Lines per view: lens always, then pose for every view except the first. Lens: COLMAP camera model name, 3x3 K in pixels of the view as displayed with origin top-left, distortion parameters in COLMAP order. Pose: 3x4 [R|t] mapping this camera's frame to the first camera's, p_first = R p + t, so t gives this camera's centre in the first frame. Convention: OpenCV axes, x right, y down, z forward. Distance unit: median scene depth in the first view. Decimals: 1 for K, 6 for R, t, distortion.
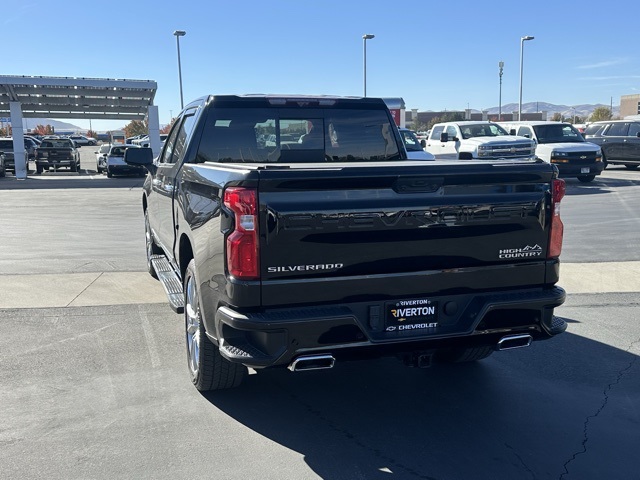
lens RADIAL K [[665.8, 0, 320.1], [0, 665.8, 244.0], [0, 0, 1]] dist [0.068215, 0.000000]
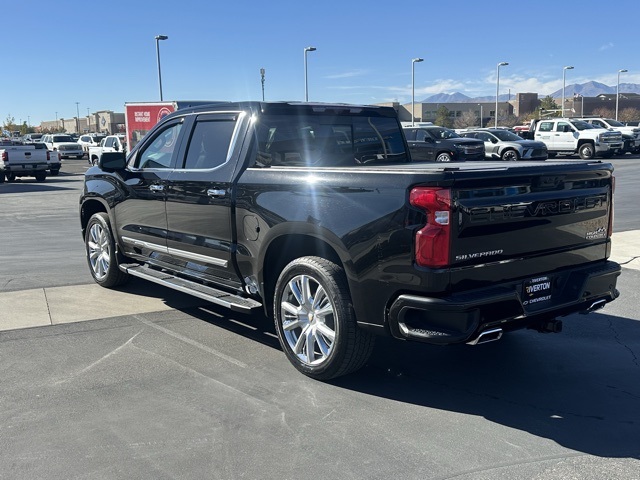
lens RADIAL K [[665.8, 0, 330.0], [0, 665.8, 237.2], [0, 0, 1]] dist [0.068215, 0.000000]
pose [[0.937568, -0.049128, 0.344315, -0.607092], [0.053975, 0.998532, -0.004500, -0.003511], [-0.343589, 0.022803, 0.938843, -0.006916]]
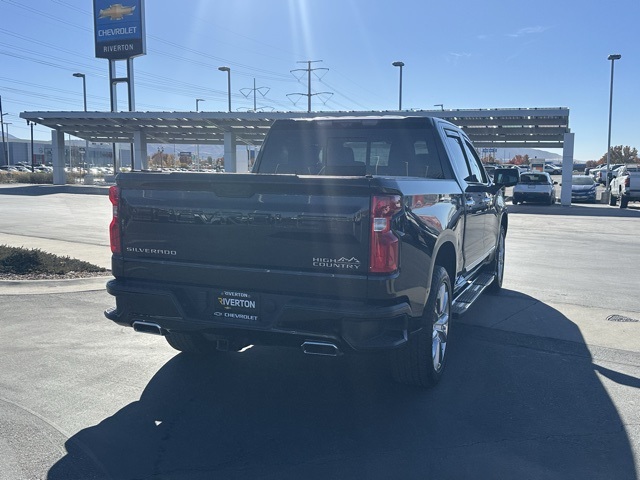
lens RADIAL K [[665.8, 0, 312.4], [0, 665.8, 238.8], [0, 0, 1]] dist [0.068215, 0.000000]
pose [[0.772617, 0.085533, -0.629084, 0.919235], [-0.117100, 0.993081, -0.008794, -0.010987], [0.623979, 0.080460, 0.777288, 0.185327]]
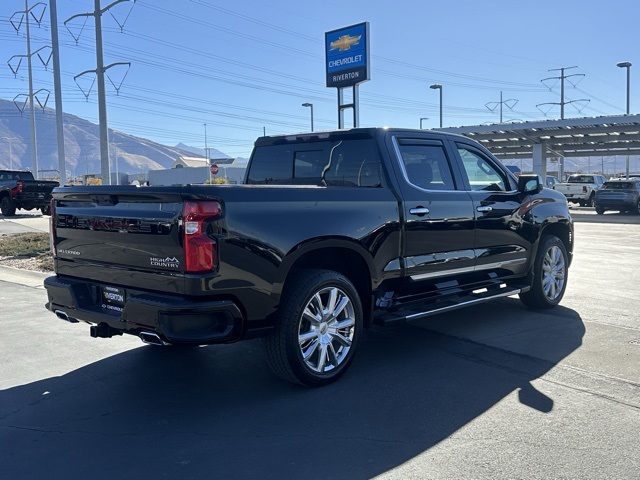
lens RADIAL K [[665.8, 0, 300.5], [0, 665.8, 227.4], [0, 0, 1]] dist [0.068215, 0.000000]
pose [[0.483210, 0.053159, -0.873889, 1.434941], [-0.121700, 0.992543, -0.006916, -0.068937], [0.867005, 0.109694, 0.486076, 0.643873]]
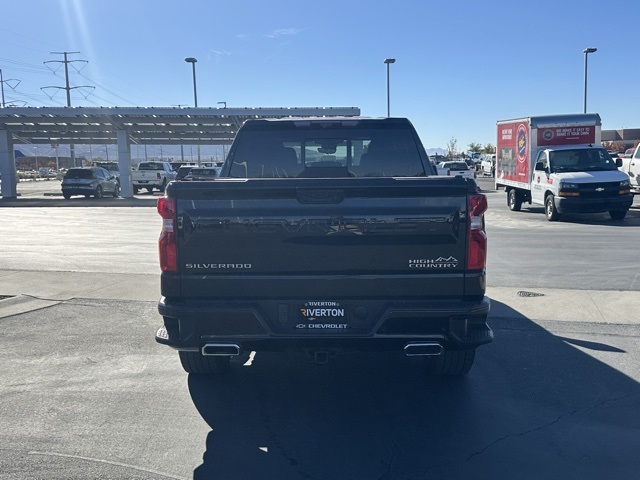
lens RADIAL K [[665.8, 0, 323.0], [0, 665.8, 239.2], [0, 0, 1]] dist [0.068215, 0.000000]
pose [[0.943905, 0.032039, -0.328660, 0.482241], [-0.044988, 0.998479, -0.031869, 0.016249], [0.327139, 0.044867, 0.943911, -0.033810]]
